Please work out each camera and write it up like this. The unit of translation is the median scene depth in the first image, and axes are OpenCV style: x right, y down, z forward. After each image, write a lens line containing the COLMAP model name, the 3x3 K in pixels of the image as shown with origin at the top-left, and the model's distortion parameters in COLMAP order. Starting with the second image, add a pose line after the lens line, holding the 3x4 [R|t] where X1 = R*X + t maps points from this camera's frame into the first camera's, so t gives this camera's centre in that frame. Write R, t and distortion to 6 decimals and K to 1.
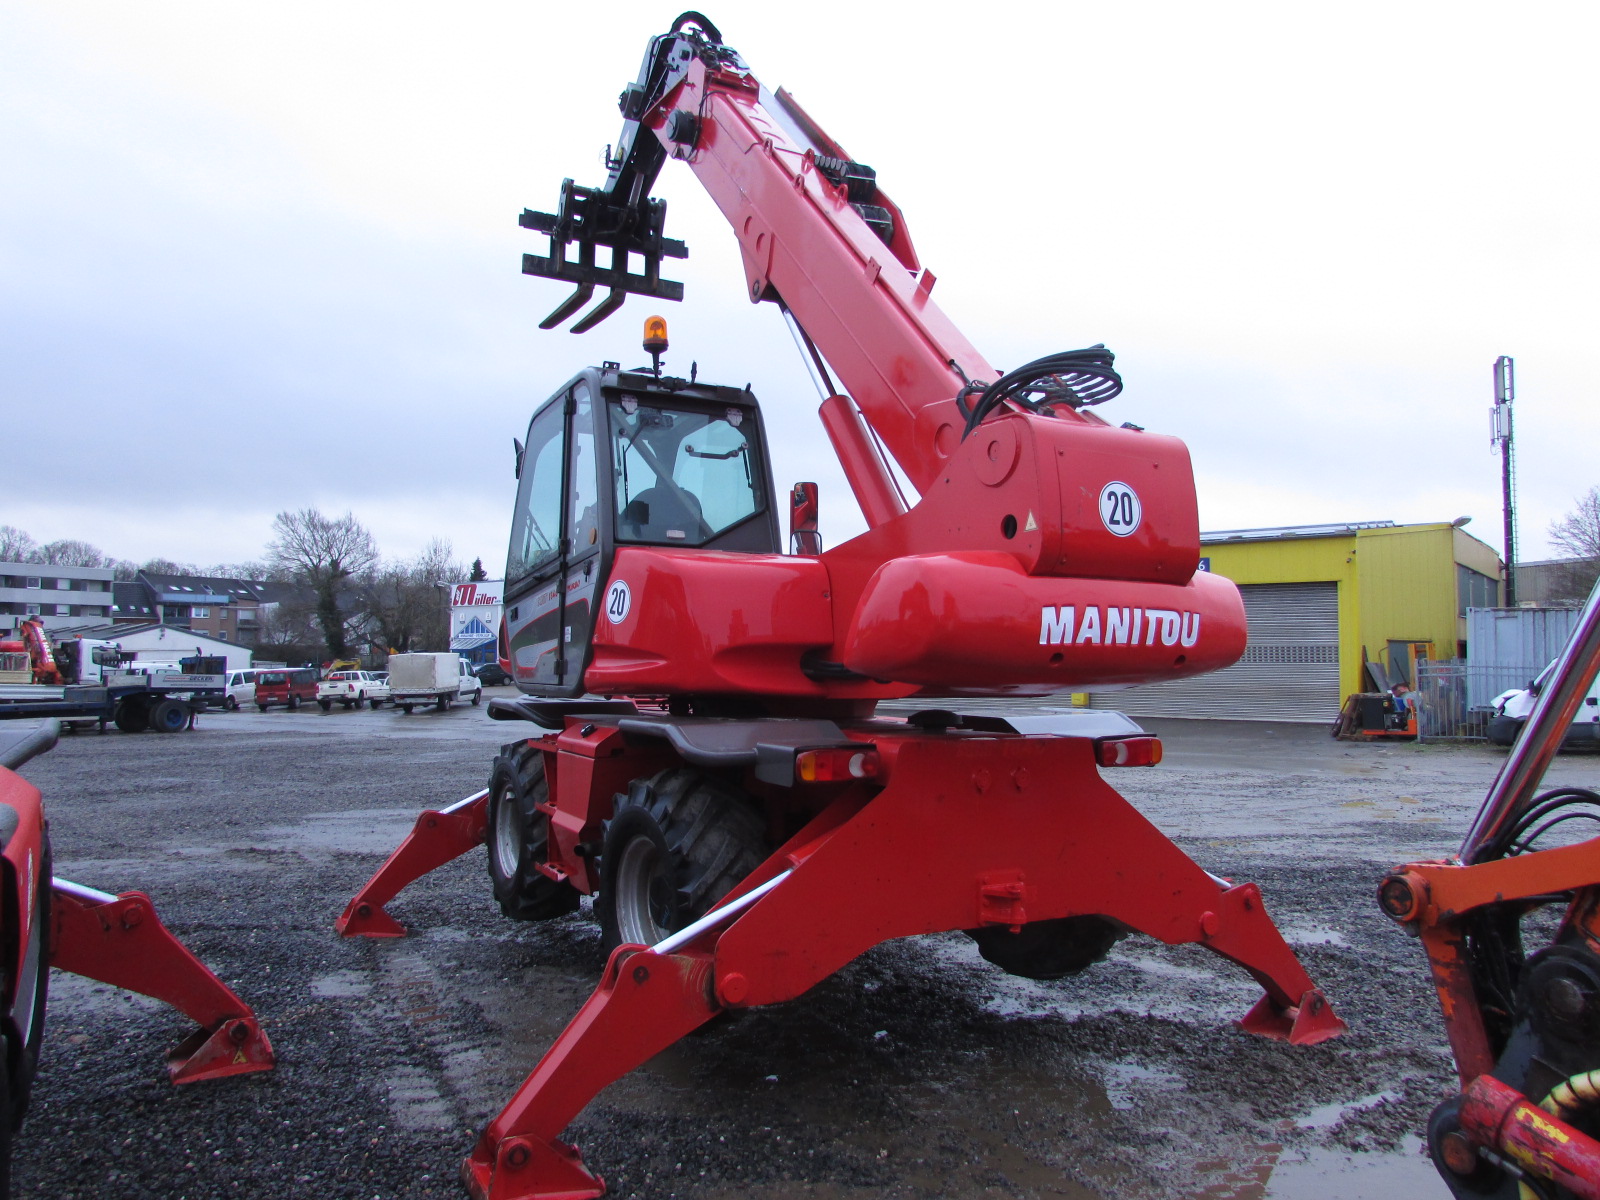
lens RADIAL K [[1163.9, 0, 800.0], [0, 1163.9, 600.0], [0, 0, 1]] dist [-0.001727, -0.007091]
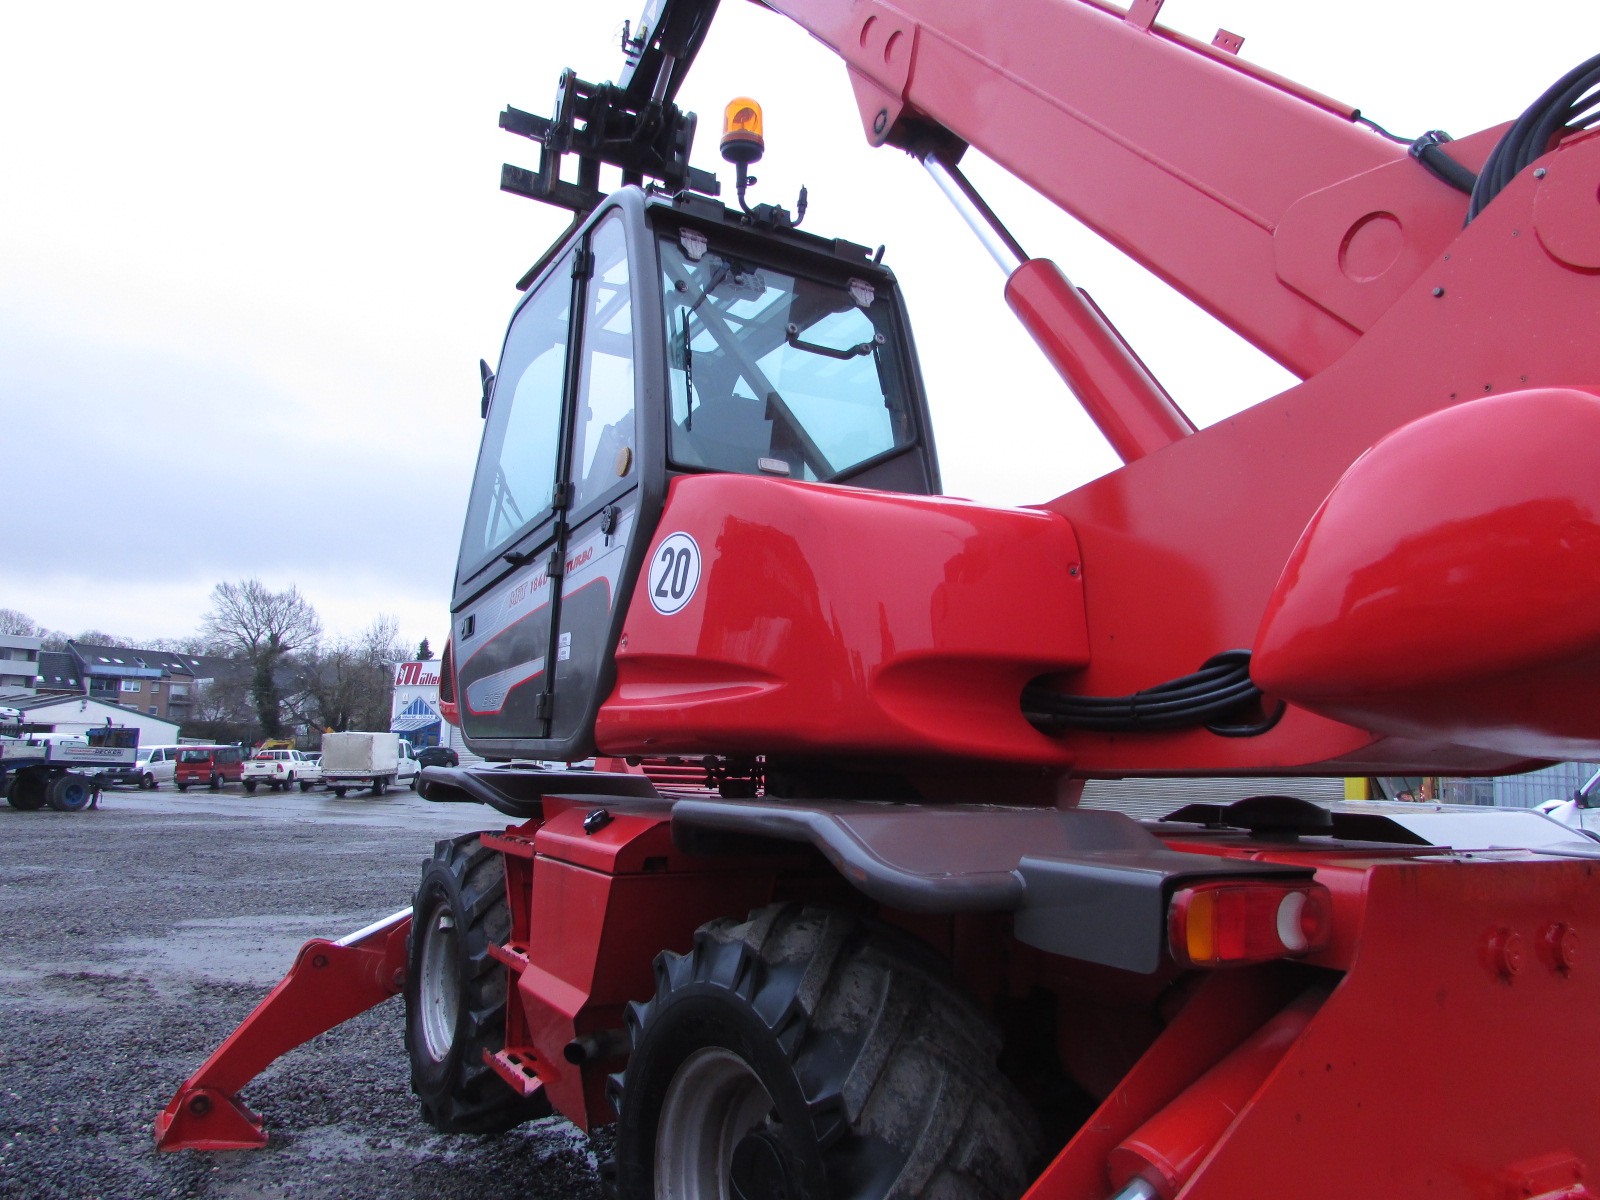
lens RADIAL K [[1163.9, 0, 800.0], [0, 1163.9, 600.0], [0, 0, 1]] dist [-0.001727, -0.007091]
pose [[0.998711, 0.031780, 0.039571, -0.070028], [-0.028492, 0.996302, -0.081054, 0.031682], [-0.042000, 0.079823, 0.995924, 0.278569]]
